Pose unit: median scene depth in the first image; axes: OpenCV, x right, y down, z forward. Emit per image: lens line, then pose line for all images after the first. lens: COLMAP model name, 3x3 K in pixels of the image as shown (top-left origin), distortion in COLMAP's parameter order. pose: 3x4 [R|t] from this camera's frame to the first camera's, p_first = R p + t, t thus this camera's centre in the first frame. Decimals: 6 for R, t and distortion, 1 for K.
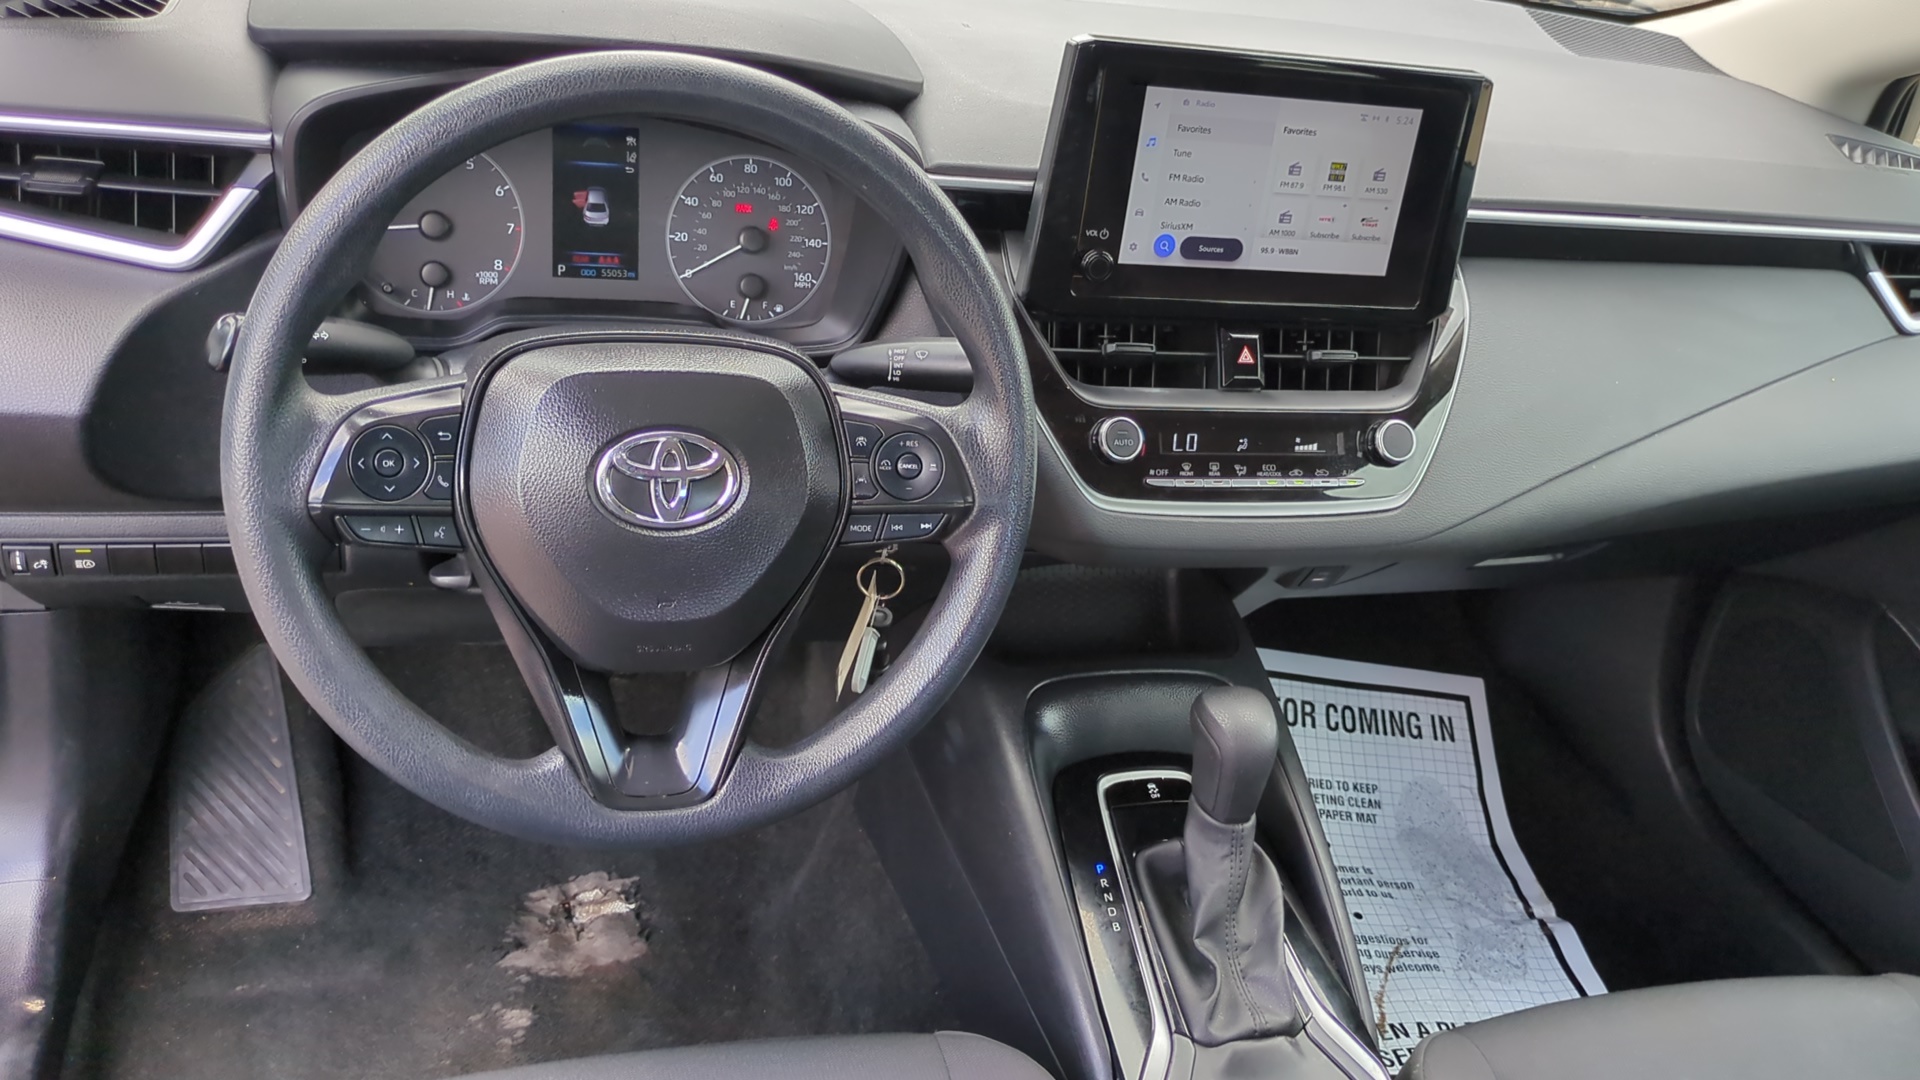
lens RADIAL K [[1613.2, 0, 960.0], [0, 1613.2, 540.0], [0, 0, 1]] dist [0.006920, -0.000474]
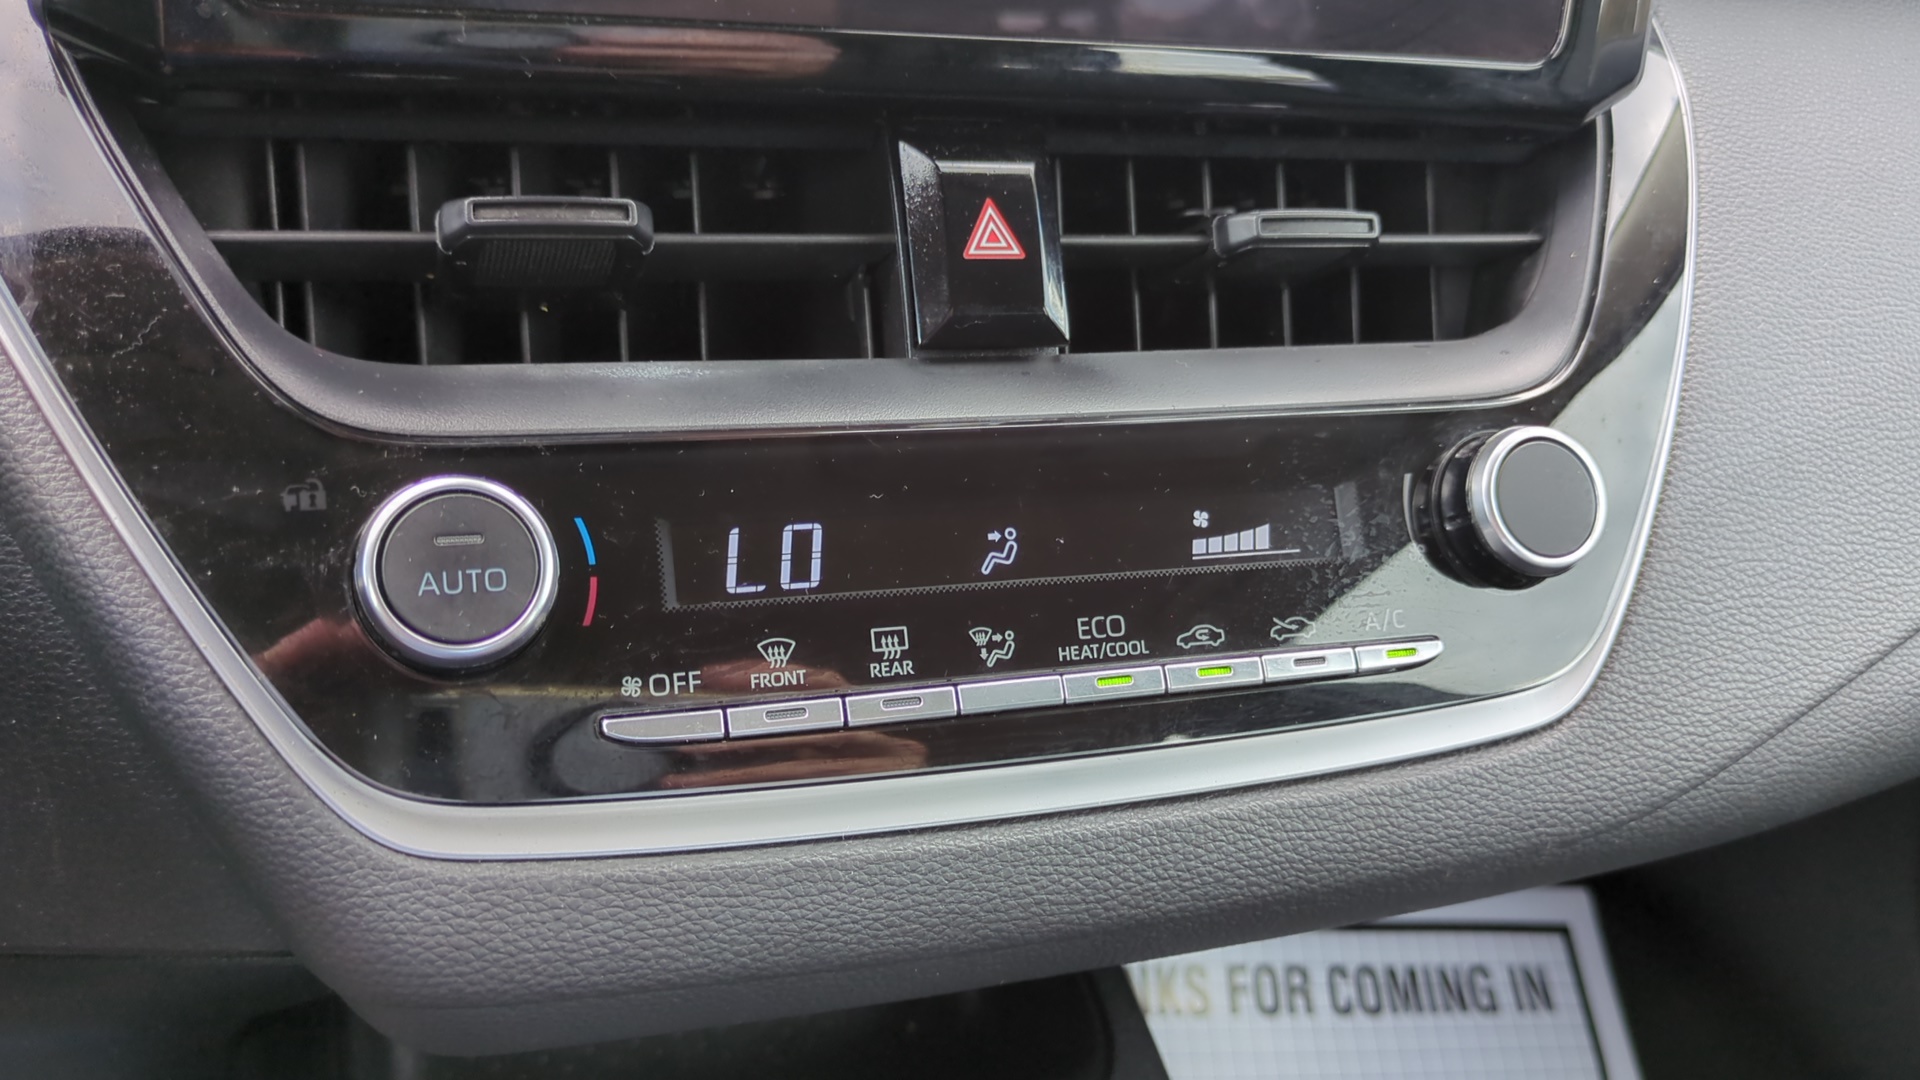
lens RADIAL K [[1784.7, 0, 960.0], [0, 1784.7, 540.0], [0, 0, 1]] dist [-0.004678, -0.002615]
pose [[0.996689, -0.070353, 0.040750, 0.157419], [0.072470, 0.995958, -0.053057, -0.045474], [-0.036853, 0.055834, 0.997760, 0.703054]]
